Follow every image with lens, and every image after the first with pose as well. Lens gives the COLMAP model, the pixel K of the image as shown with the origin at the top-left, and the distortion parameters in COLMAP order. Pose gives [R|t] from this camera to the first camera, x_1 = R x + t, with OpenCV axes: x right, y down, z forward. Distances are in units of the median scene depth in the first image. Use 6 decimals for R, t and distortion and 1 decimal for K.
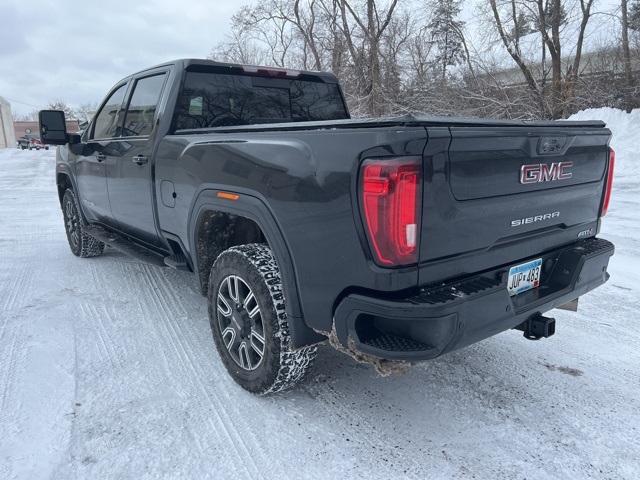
lens RADIAL K [[479.3, 0, 321.3], [0, 479.3, 241.2], [0, 0, 1]] dist [0.060047, -0.064143]
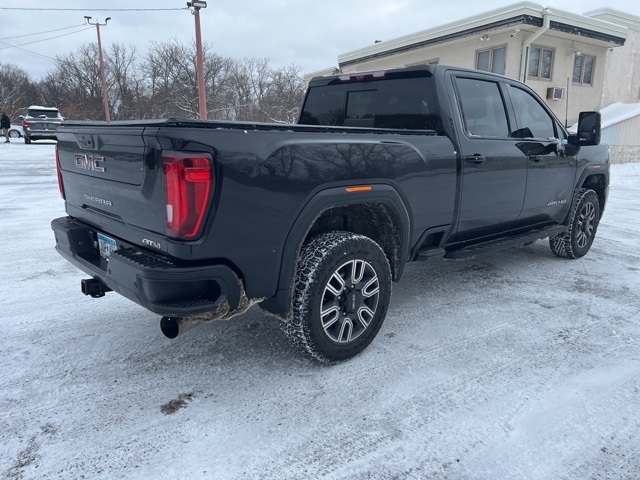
lens RADIAL K [[479.3, 0, 317.9], [0, 479.3, 234.7], [0, 0, 1]] dist [0.060047, -0.064143]
pose [[0.071382, 0.213821, -0.974261, 1.242040], [-0.226715, 0.954666, 0.192910, -0.238823], [0.971342, 0.207109, 0.116622, 1.030023]]
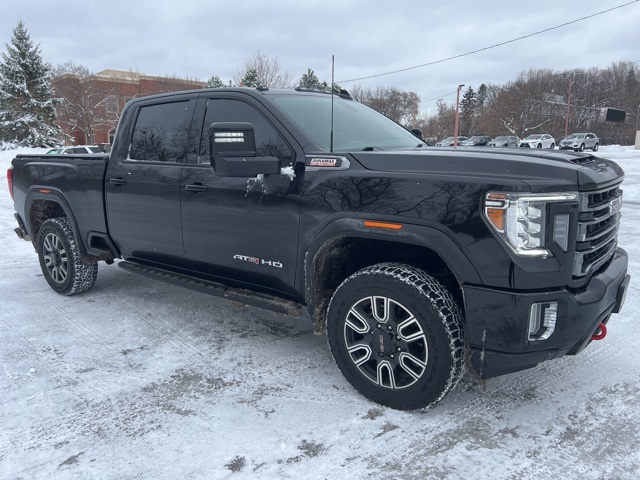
lens RADIAL K [[479.3, 0, 316.1], [0, 479.3, 236.7], [0, 0, 1]] dist [0.060047, -0.064143]
pose [[-0.971737, 0.067966, -0.226070, -0.153339], [-0.024528, 0.923403, 0.383046, -0.654886], [0.234788, 0.377765, -0.895638, 2.878023]]
